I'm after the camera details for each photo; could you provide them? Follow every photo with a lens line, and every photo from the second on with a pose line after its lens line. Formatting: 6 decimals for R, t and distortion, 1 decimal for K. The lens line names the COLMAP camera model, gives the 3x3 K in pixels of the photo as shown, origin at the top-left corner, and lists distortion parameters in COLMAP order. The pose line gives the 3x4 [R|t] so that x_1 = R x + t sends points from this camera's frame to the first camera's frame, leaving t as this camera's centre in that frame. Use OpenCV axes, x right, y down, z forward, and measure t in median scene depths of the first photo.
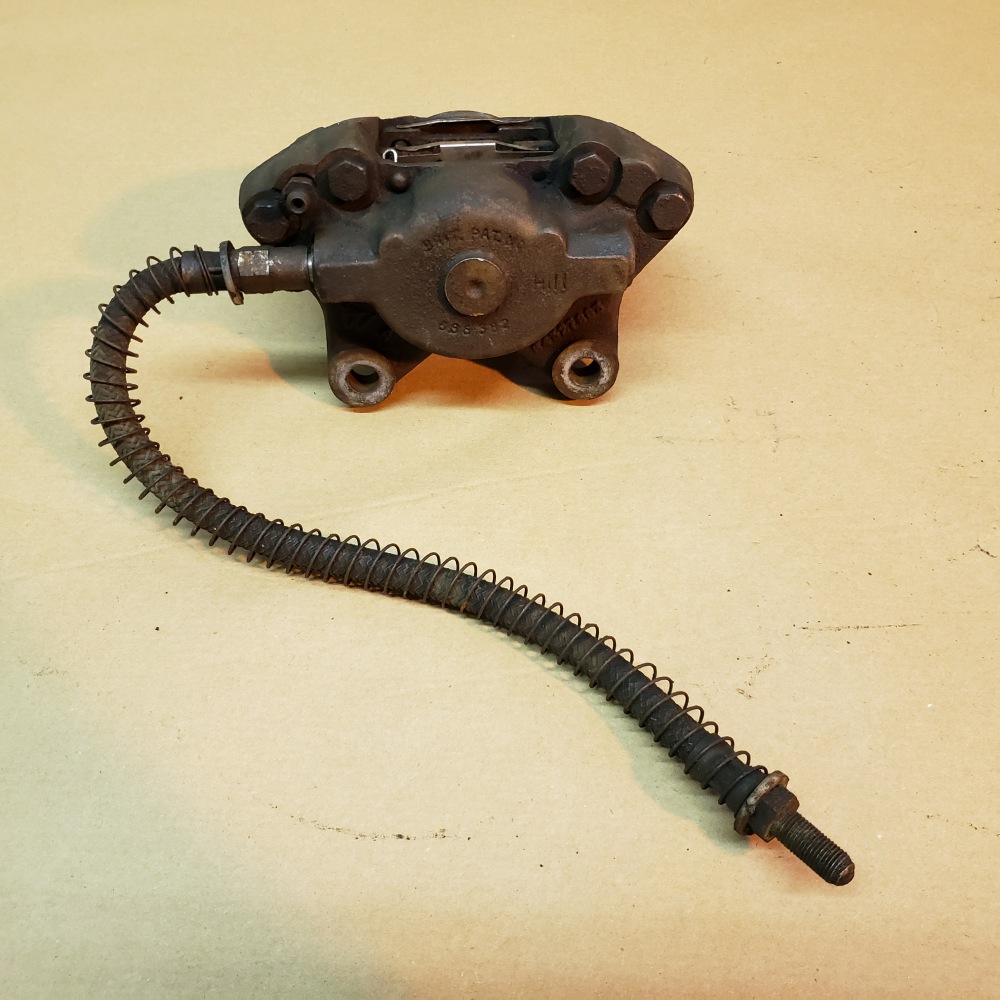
lens RADIAL K [[987.2, 0, 490.7], [0, 987.2, 481.7], [0, 0, 1]] dist [0.111361, -0.269523]
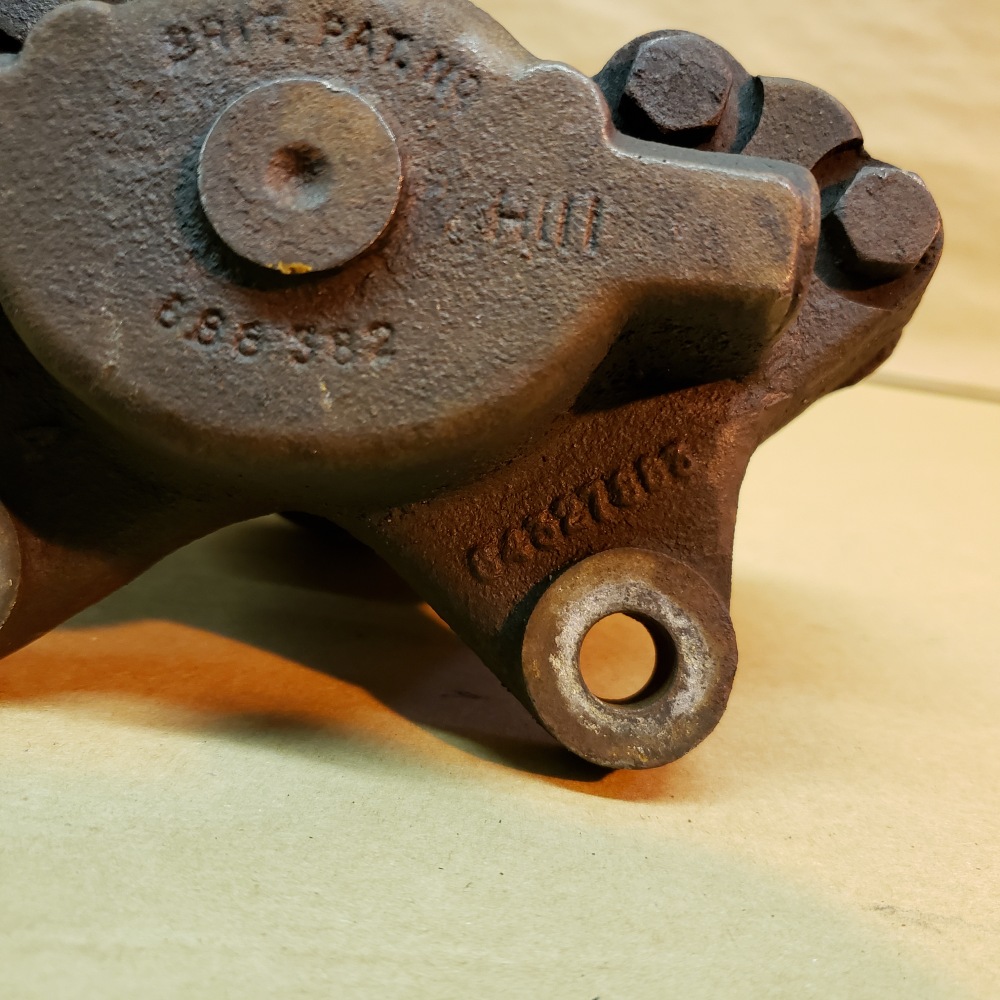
lens RADIAL K [[1066.7, 0, 504.7], [0, 1066.7, 500.7], [0, 0, 1]] dist [0.103906, -0.377437]
pose [[0.990858, 0.131118, -0.031750, 0.067558], [-0.121034, 0.760043, -0.638502, 0.077544], [-0.059588, 0.636508, 0.768965, 0.786666]]
